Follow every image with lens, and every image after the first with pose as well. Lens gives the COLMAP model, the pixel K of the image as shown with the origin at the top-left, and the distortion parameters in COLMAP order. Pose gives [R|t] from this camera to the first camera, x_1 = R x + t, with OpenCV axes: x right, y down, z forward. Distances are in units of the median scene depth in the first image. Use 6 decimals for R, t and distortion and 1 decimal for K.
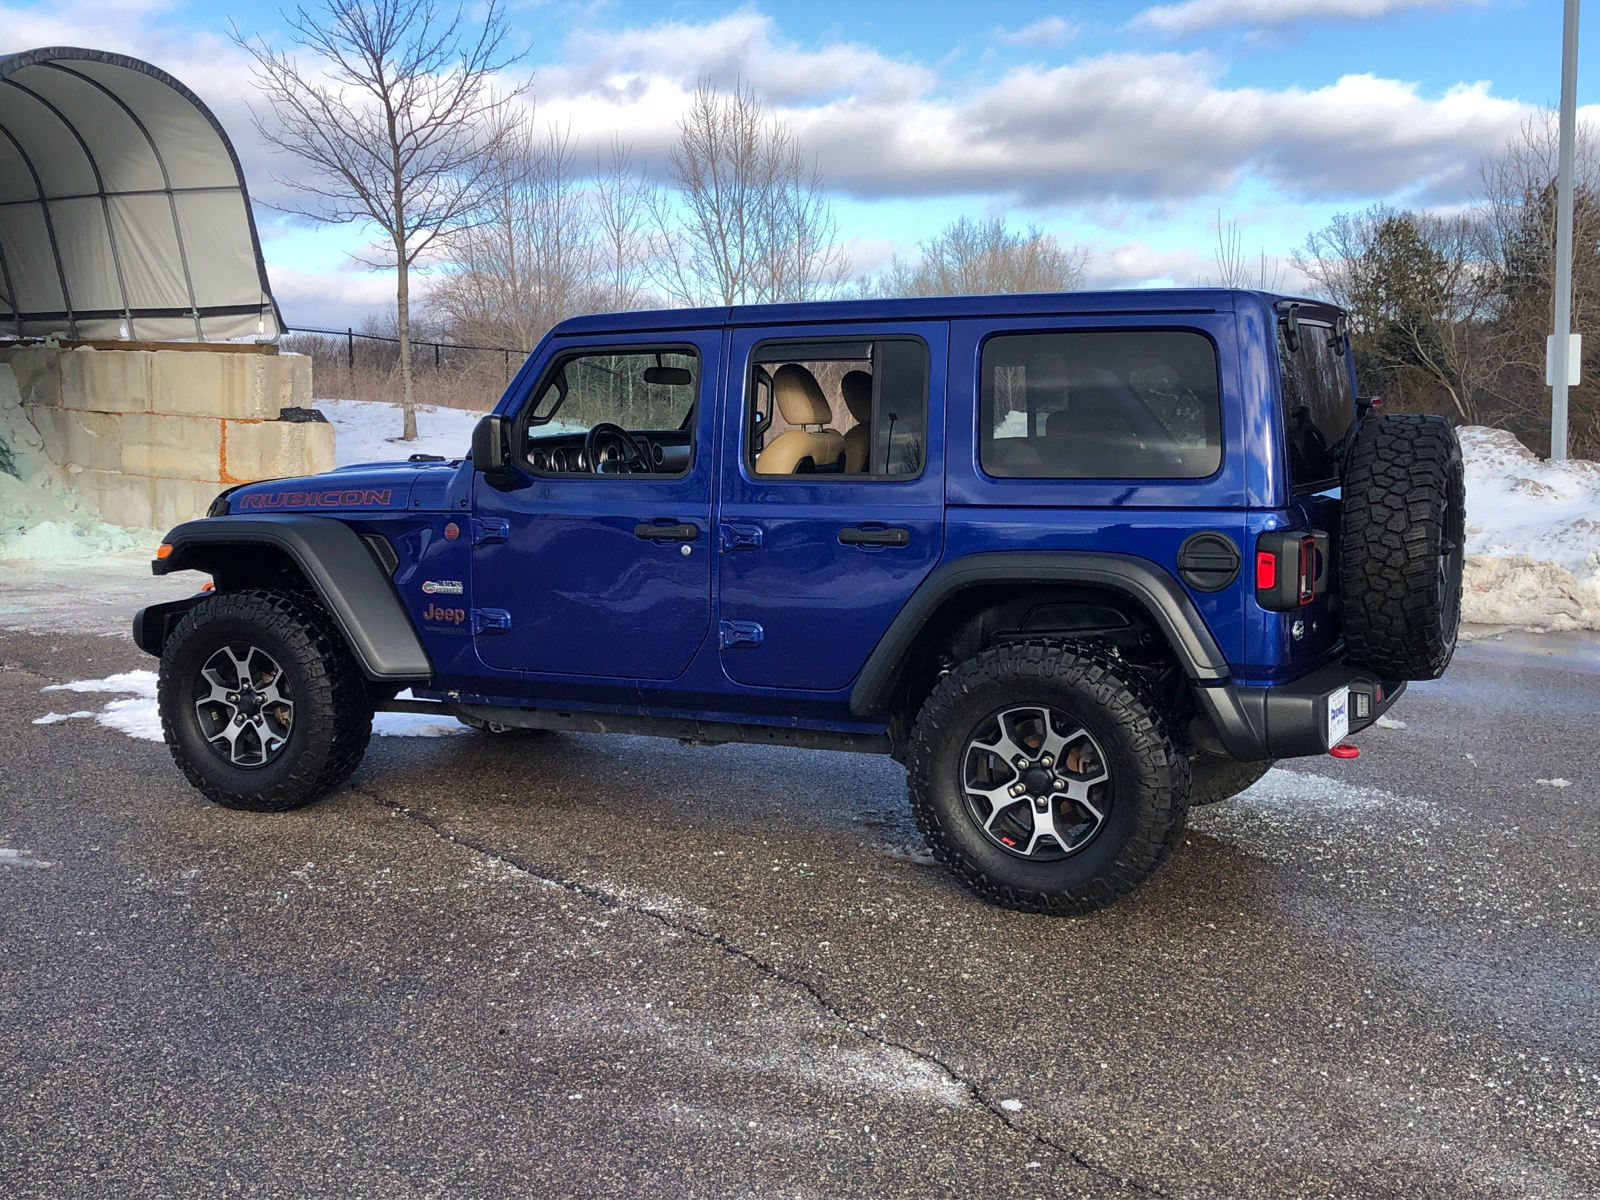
lens RADIAL K [[1839.3, 0, 793.2], [0, 1839.3, 554.2], [0, 0, 1]] dist [0.167780, -0.550733]
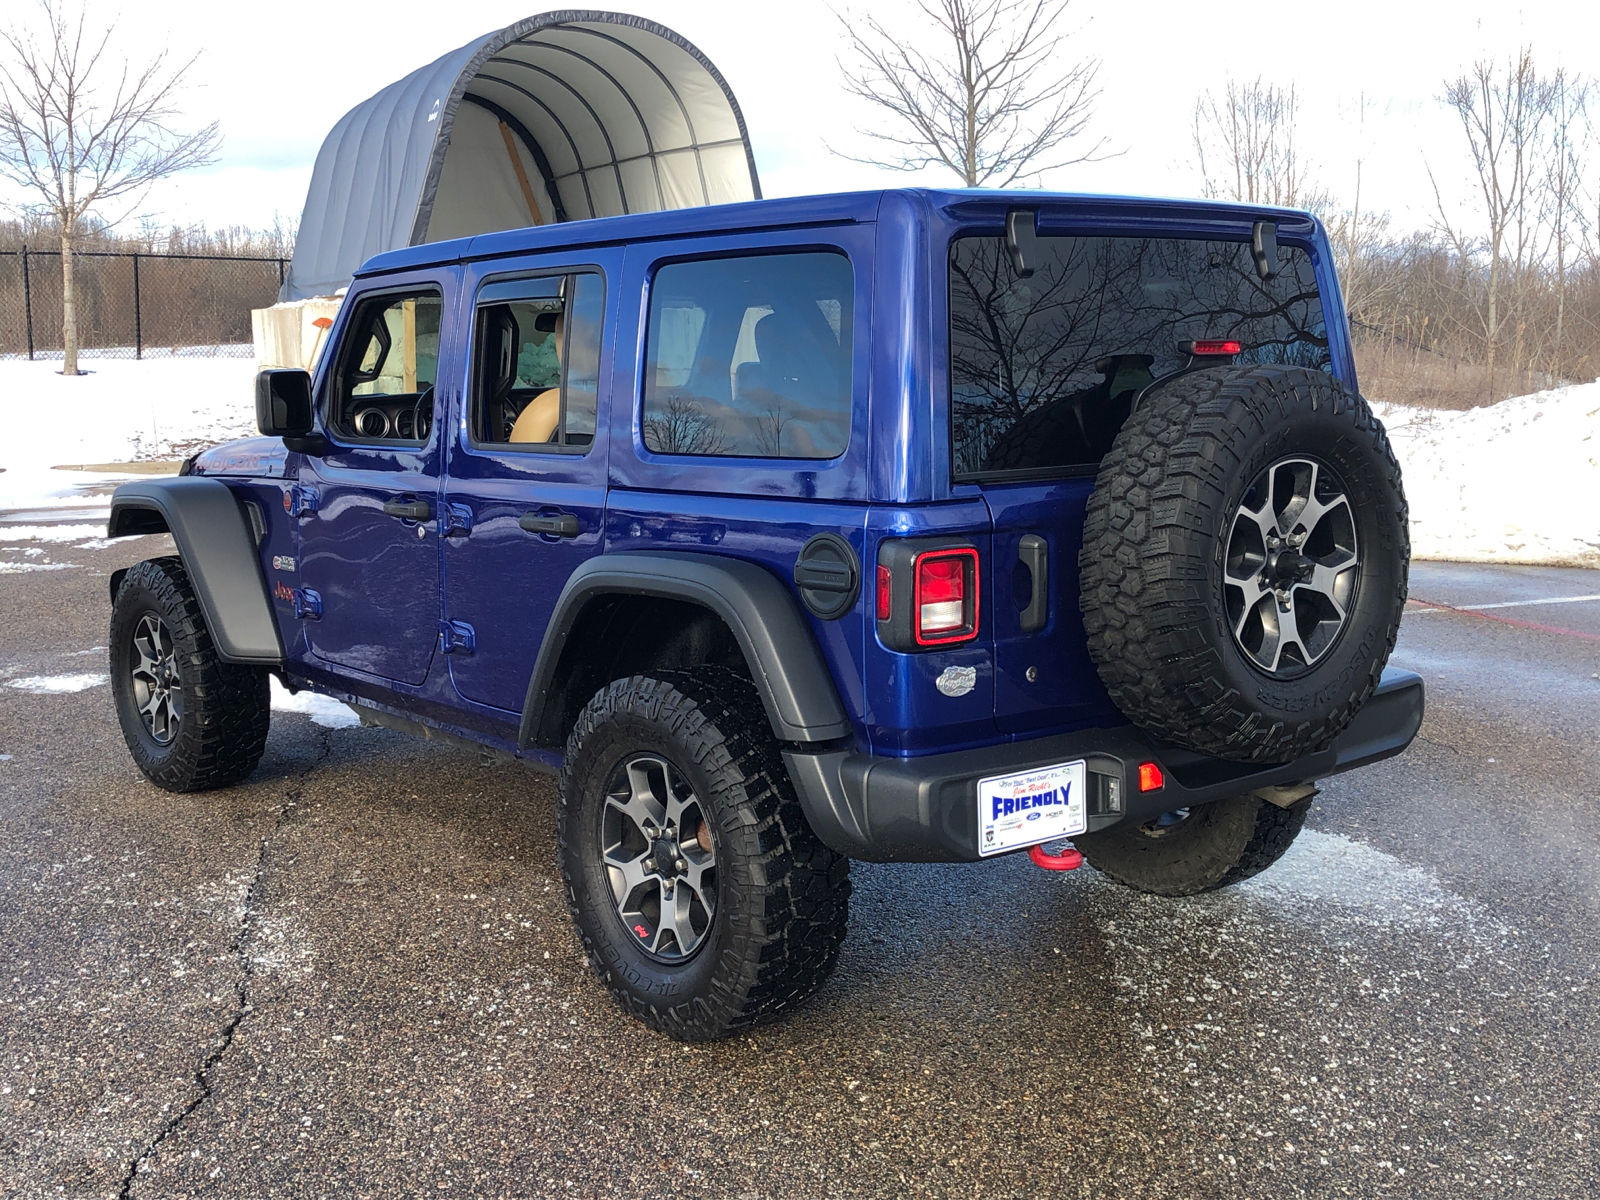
lens RADIAL K [[1846.4, 0, 792.6], [0, 1846.4, 556.6], [0, 0, 1]] dist [0.174759, -0.566532]
pose [[0.902906, 0.037927, -0.428161, 0.425830], [-0.026220, 0.999104, 0.033209, -0.021964], [0.429037, -0.018759, 0.903092, 0.294423]]
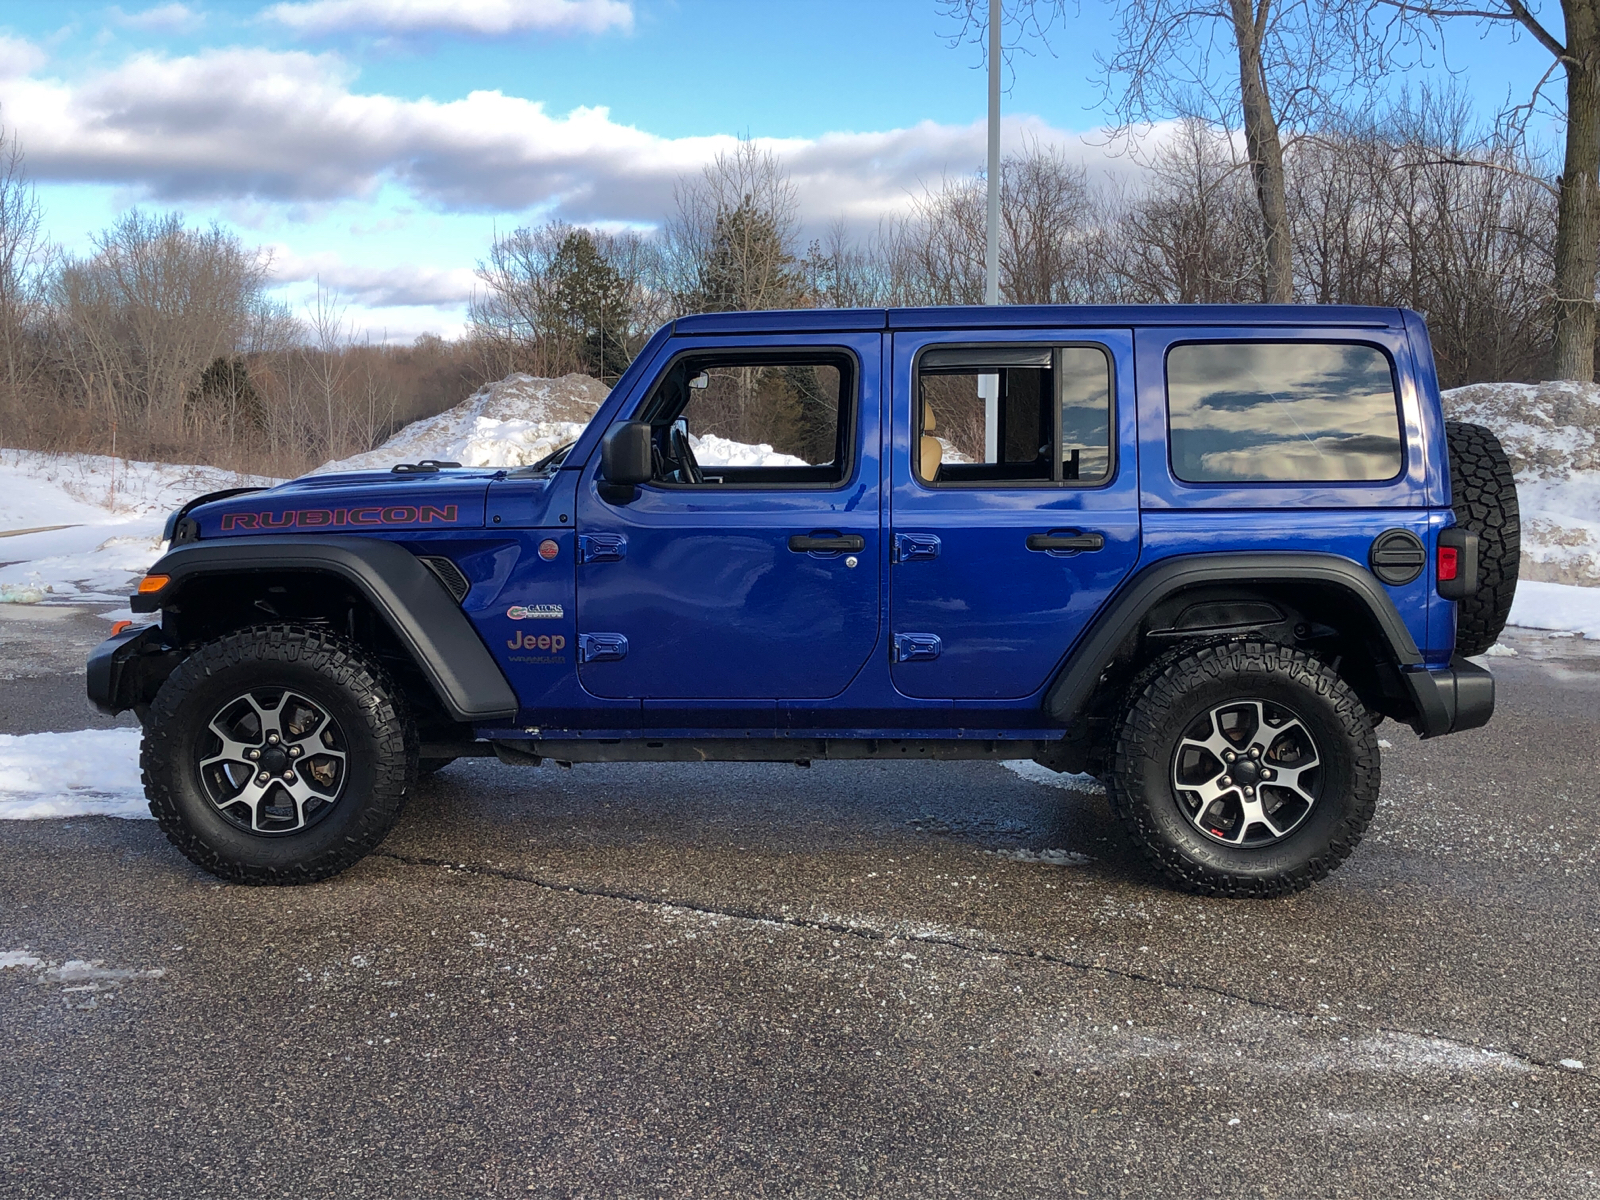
lens RADIAL K [[1846.4, 0, 792.6], [0, 1846.4, 556.6], [0, 0, 1]] dist [0.174759, -0.566532]
pose [[0.901998, -0.028291, 0.430812, -0.470250], [0.029375, 0.999560, 0.004137, -0.009235], [-0.430740, 0.008923, 0.902432, 0.136077]]
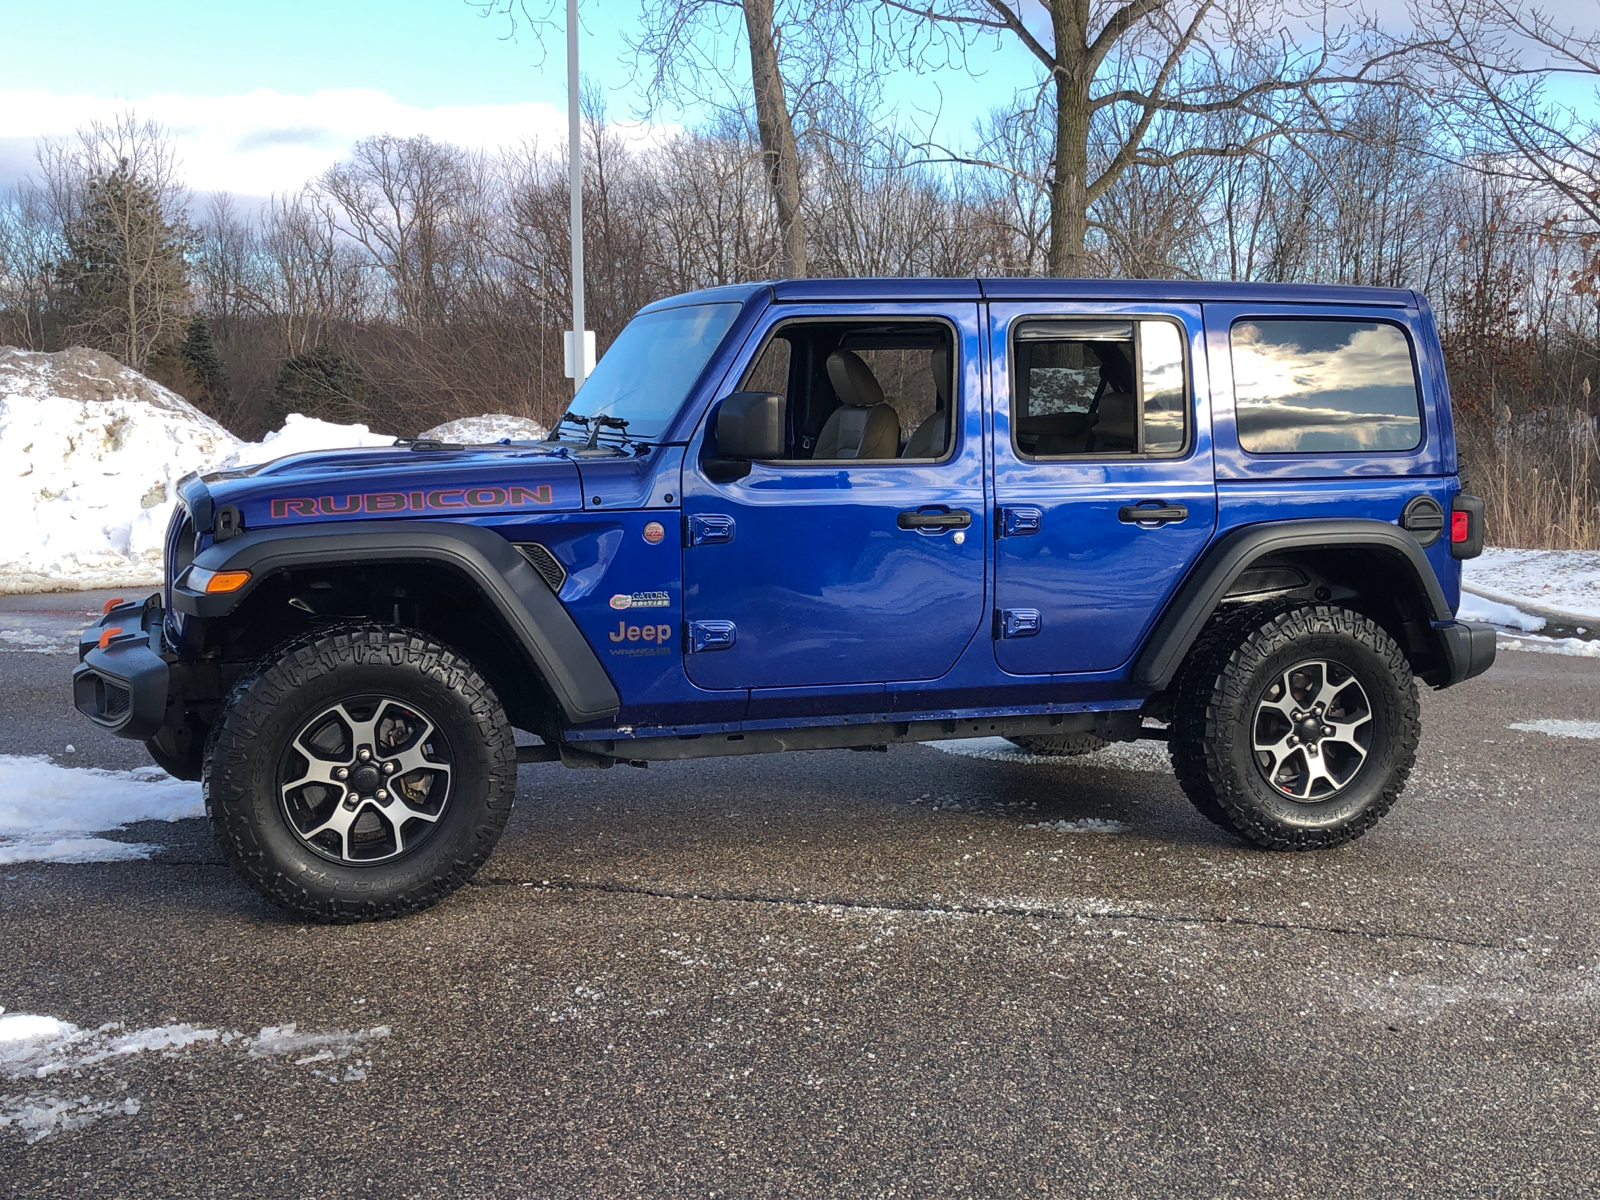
lens RADIAL K [[1846.4, 0, 792.6], [0, 1846.4, 556.6], [0, 0, 1]] dist [0.174759, -0.566532]
pose [[0.707151, -0.053796, 0.705013, -0.734127], [0.049727, 0.998416, 0.026307, -0.020436], [-0.705312, 0.016455, 0.708706, 0.369807]]
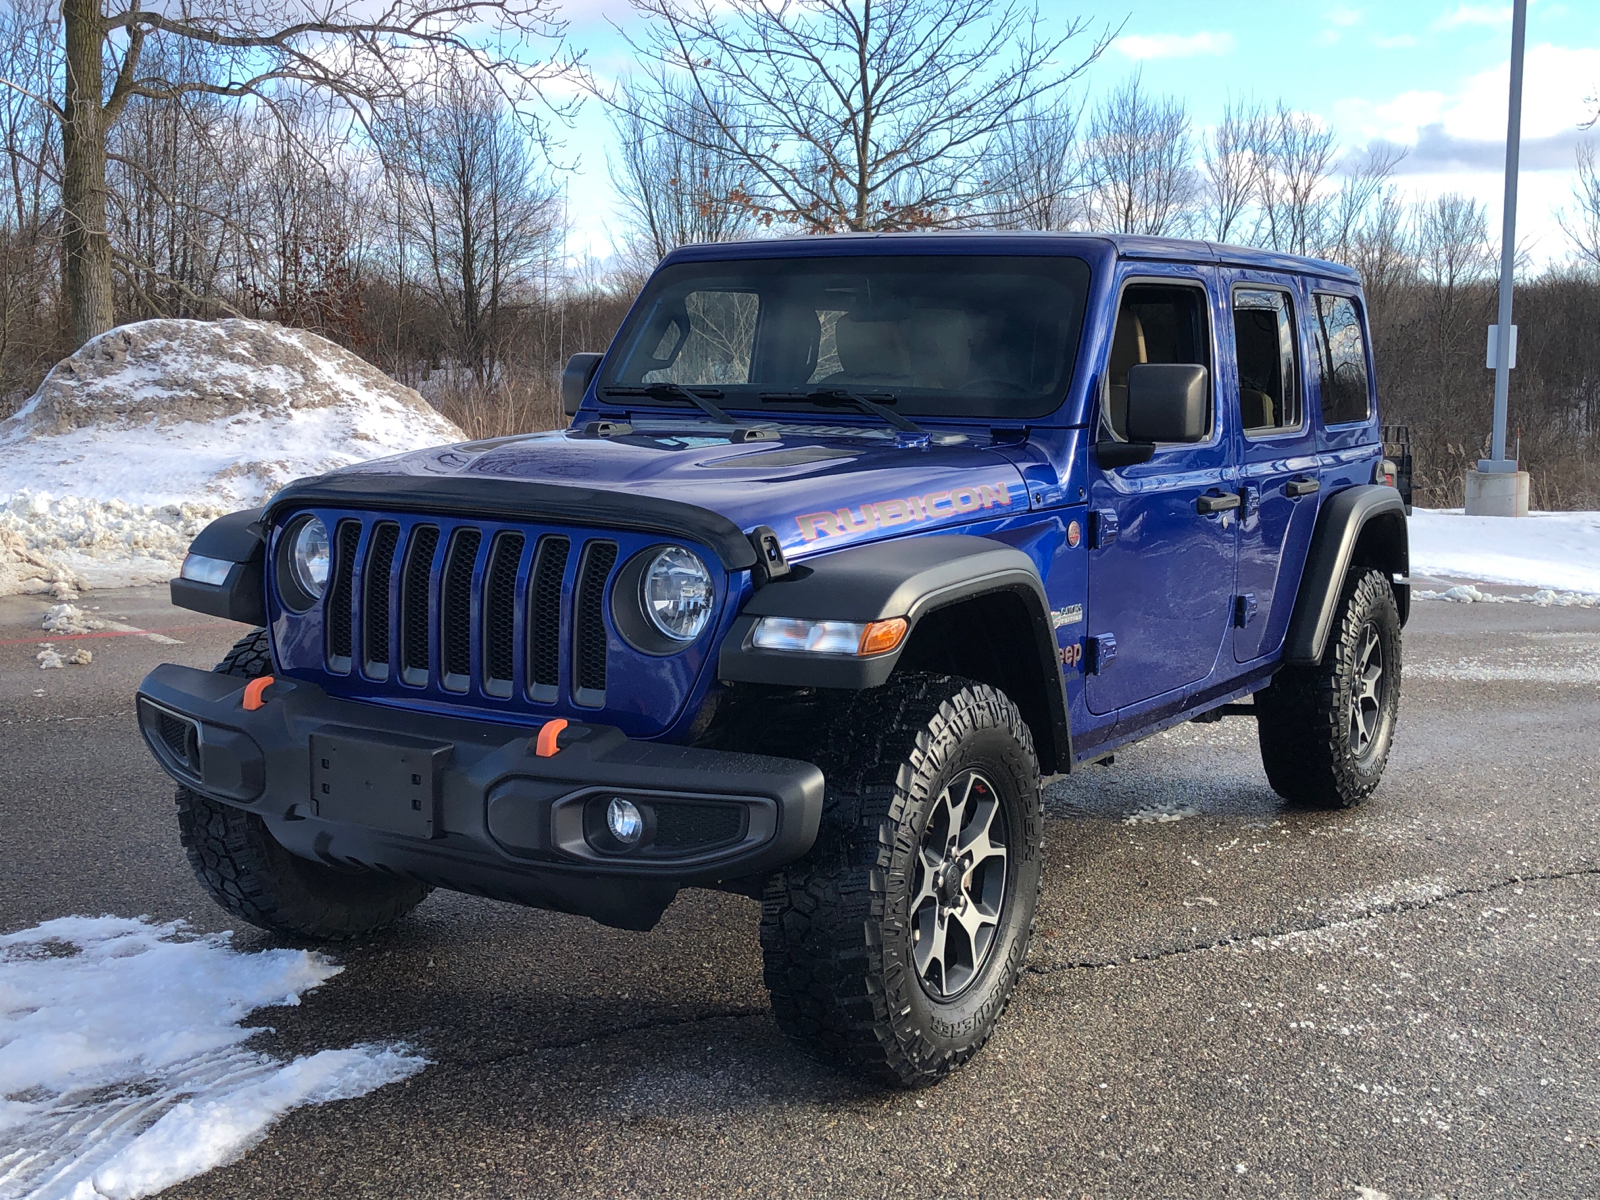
lens RADIAL K [[1846.4, 0, 792.6], [0, 1846.4, 556.6], [0, 0, 1]] dist [0.174759, -0.566532]
pose [[0.112187, -0.099662, 0.988677, -0.892145], [0.067719, 0.993411, 0.092456, -0.076141], [-0.991377, 0.056579, 0.118197, 1.032248]]
